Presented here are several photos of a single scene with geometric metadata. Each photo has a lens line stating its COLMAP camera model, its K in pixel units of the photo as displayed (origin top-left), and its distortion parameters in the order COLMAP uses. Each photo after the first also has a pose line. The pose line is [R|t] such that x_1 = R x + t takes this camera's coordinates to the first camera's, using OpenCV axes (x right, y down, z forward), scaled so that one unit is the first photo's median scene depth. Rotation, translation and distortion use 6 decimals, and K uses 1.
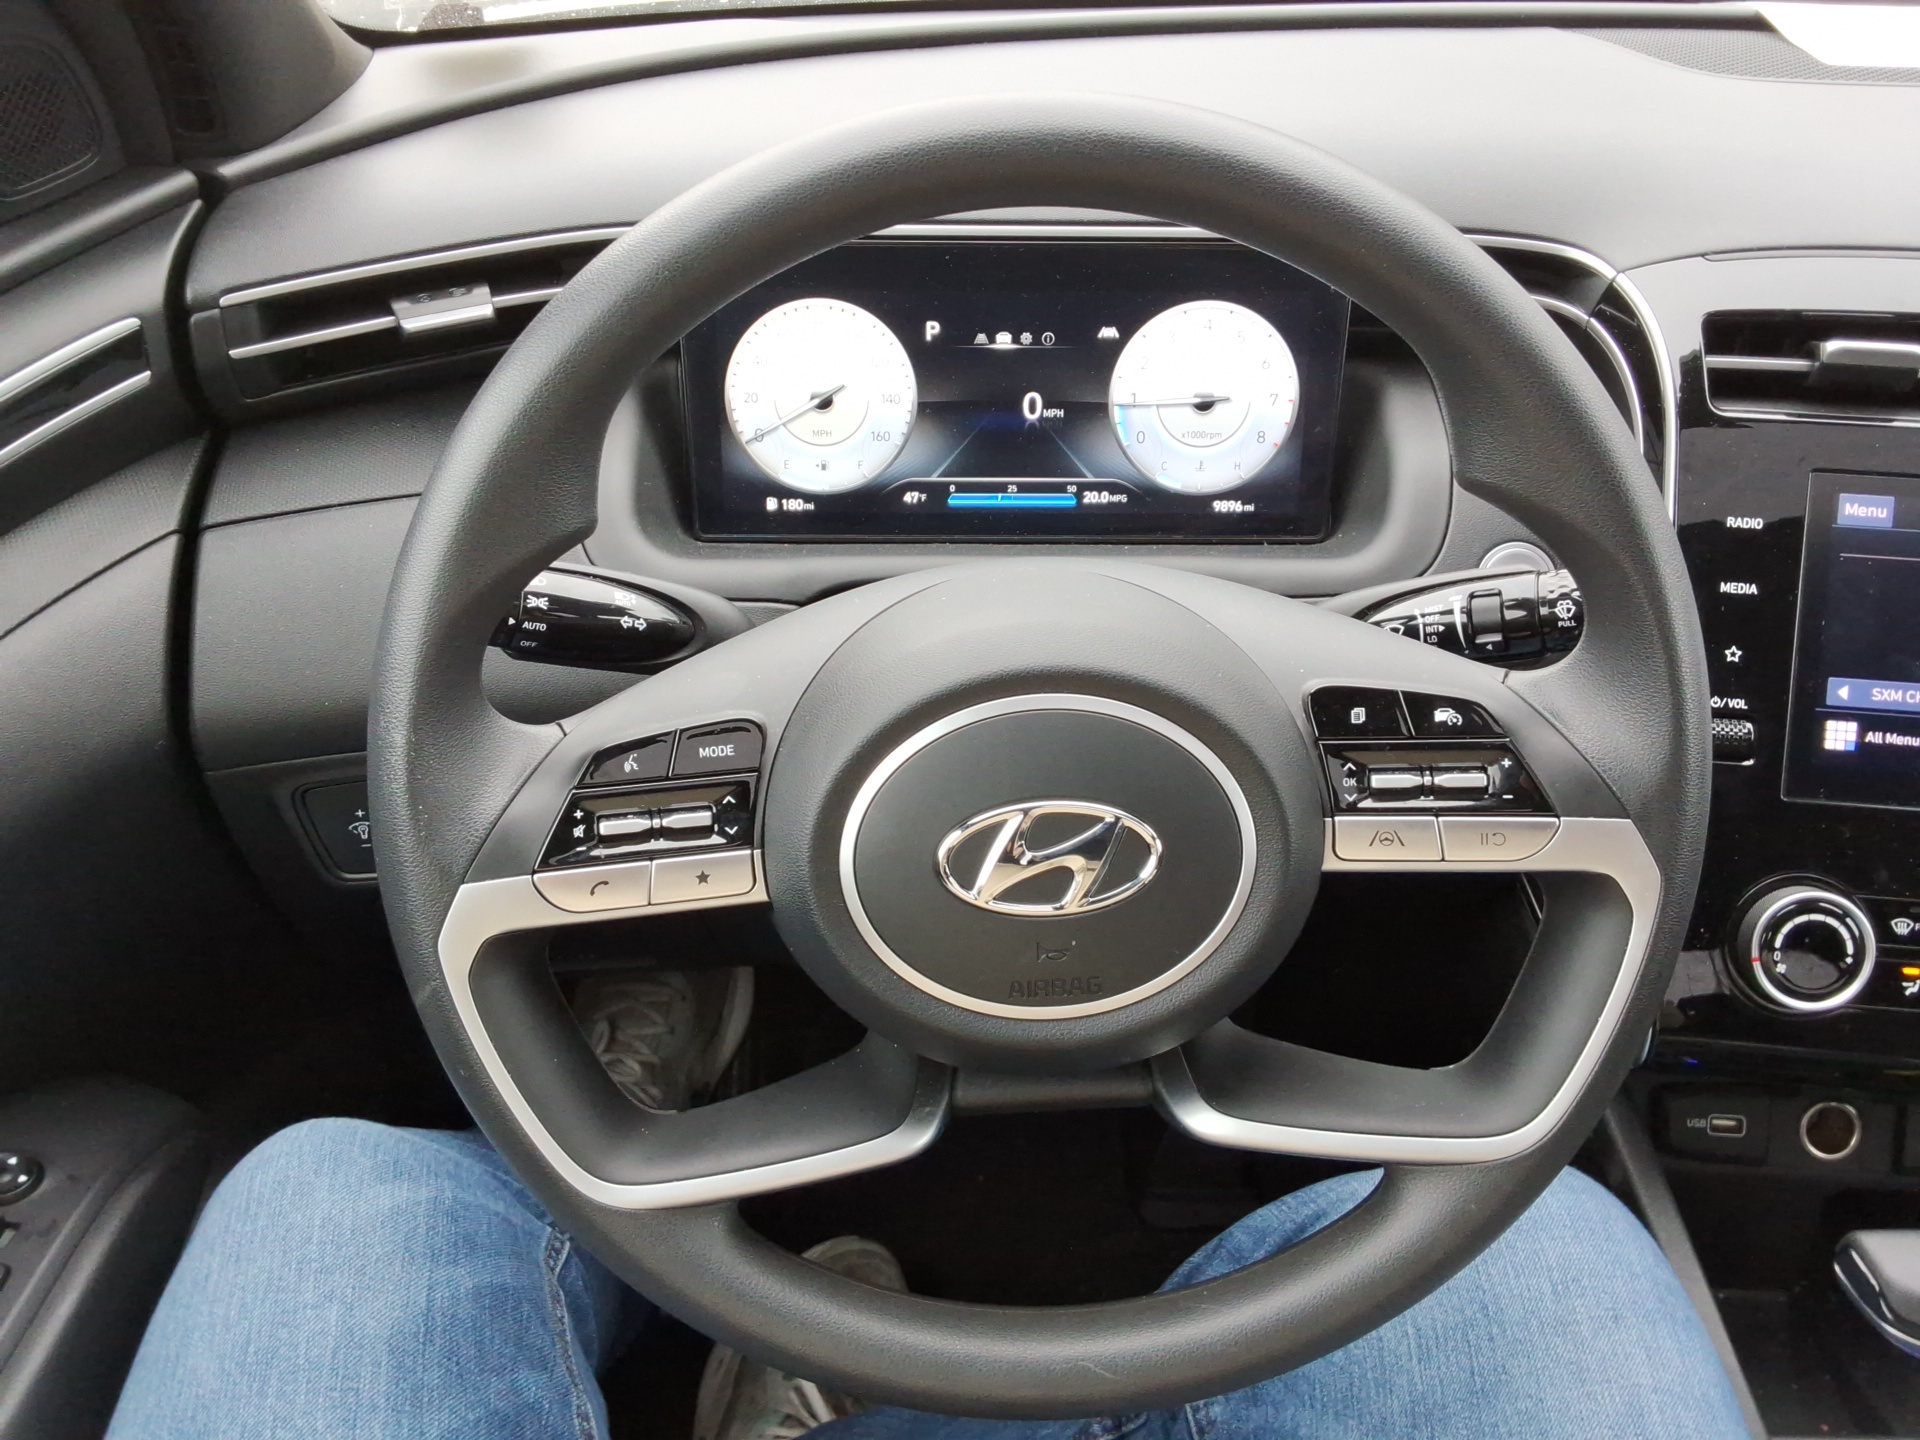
lens RADIAL K [[1543.2, 0, 963.6], [0, 1543.2, 728.8], [0, 0, 1]] dist [0.091692, -0.116696]
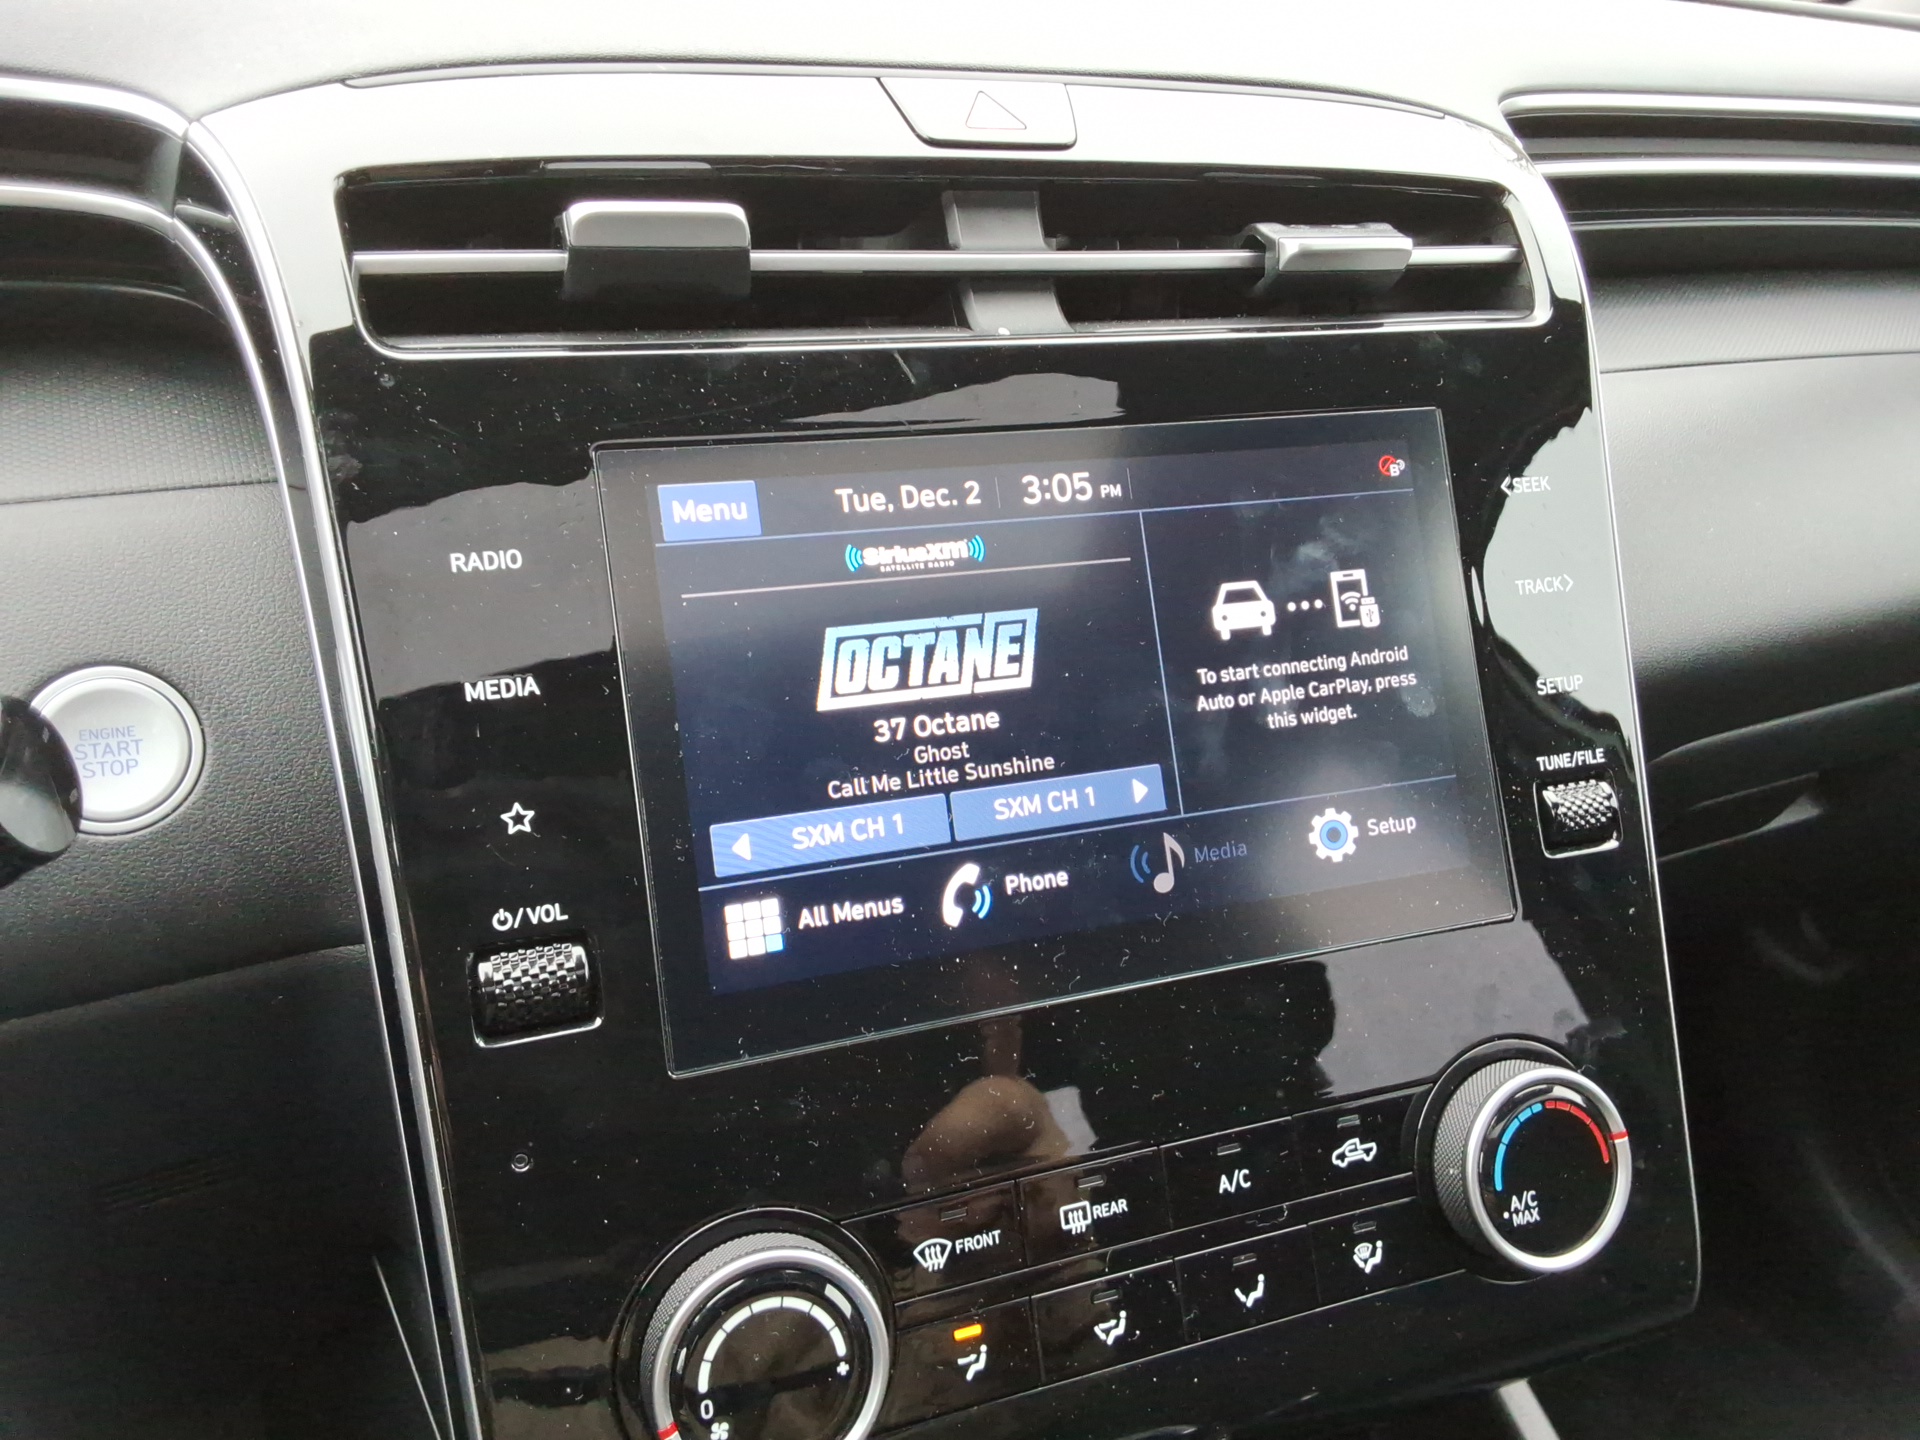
lens RADIAL K [[1543.2, 0, 956.9], [0, 1543.2, 716.0], [0, 0, 1]] dist [0.091692, -0.116696]
pose [[0.900617, -0.177112, 0.396888, 0.426211], [0.214163, 0.975483, -0.050665, -0.024429], [-0.378185, 0.130628, 0.916468, 0.486857]]
